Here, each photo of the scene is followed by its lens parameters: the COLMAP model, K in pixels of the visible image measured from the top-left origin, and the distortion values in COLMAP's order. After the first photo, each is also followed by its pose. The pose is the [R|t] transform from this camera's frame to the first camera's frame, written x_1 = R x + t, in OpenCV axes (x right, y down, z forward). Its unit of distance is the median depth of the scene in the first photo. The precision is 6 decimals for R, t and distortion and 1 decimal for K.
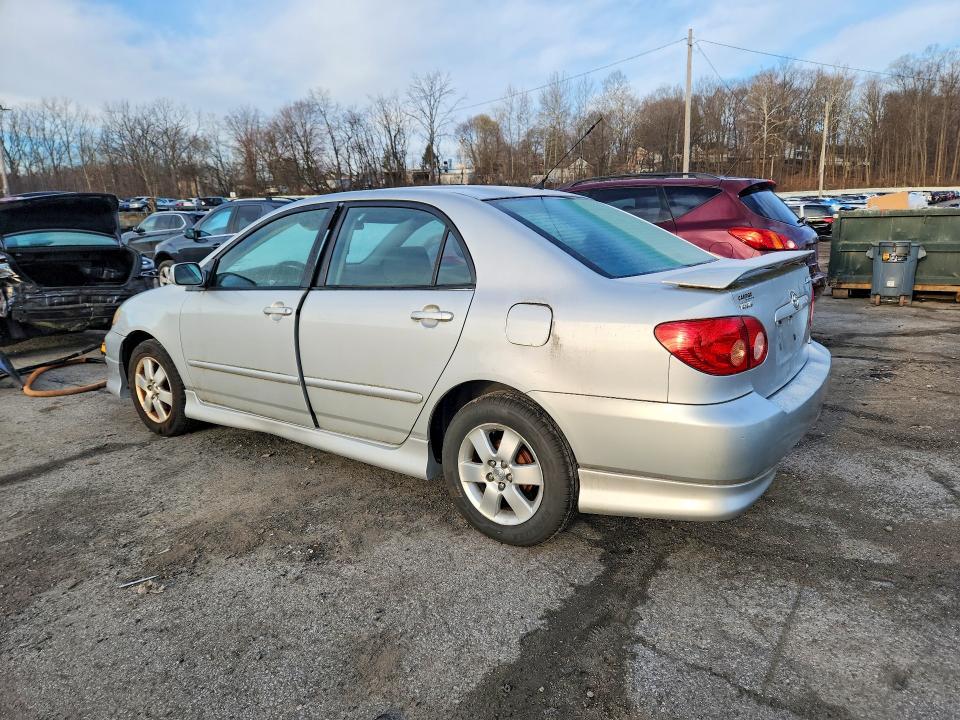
lens RADIAL K [[711.1, 0, 486.7], [0, 711.1, 362.6], [0, 0, 1]] dist [0.026646, -0.008033]
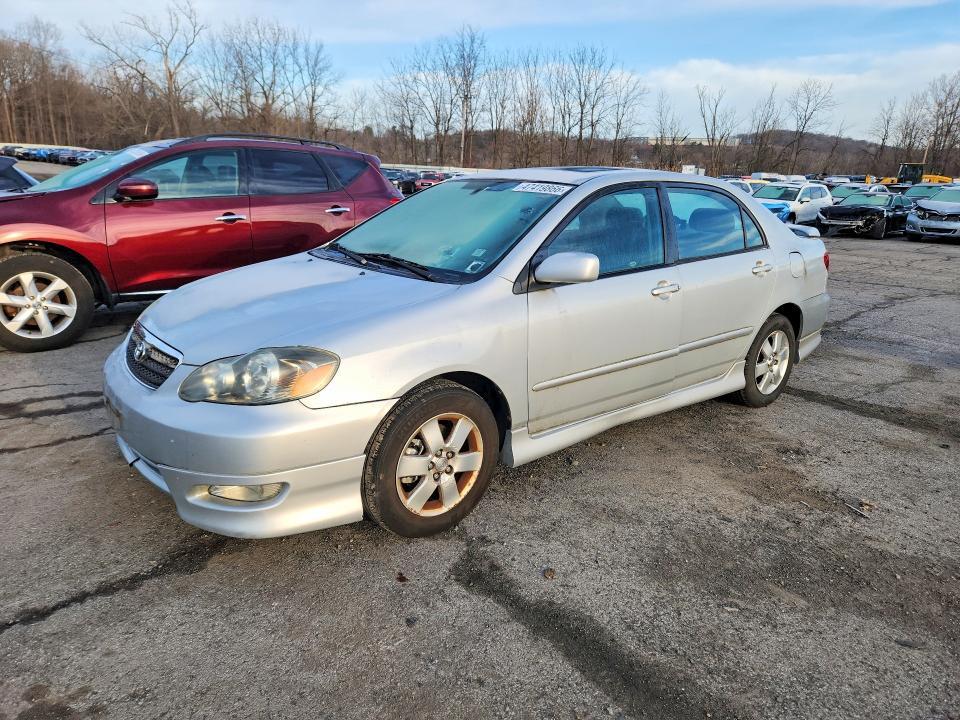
lens RADIAL K [[711.1, 0, 473.8], [0, 711.1, 359.0], [0, 0, 1]] dist [0.026646, -0.008033]
pose [[0.156026, -0.165601, 0.973772, -1.356256], [0.184431, 0.973393, 0.135986, -0.164024], [-0.970382, 0.158377, 0.182416, 1.101706]]
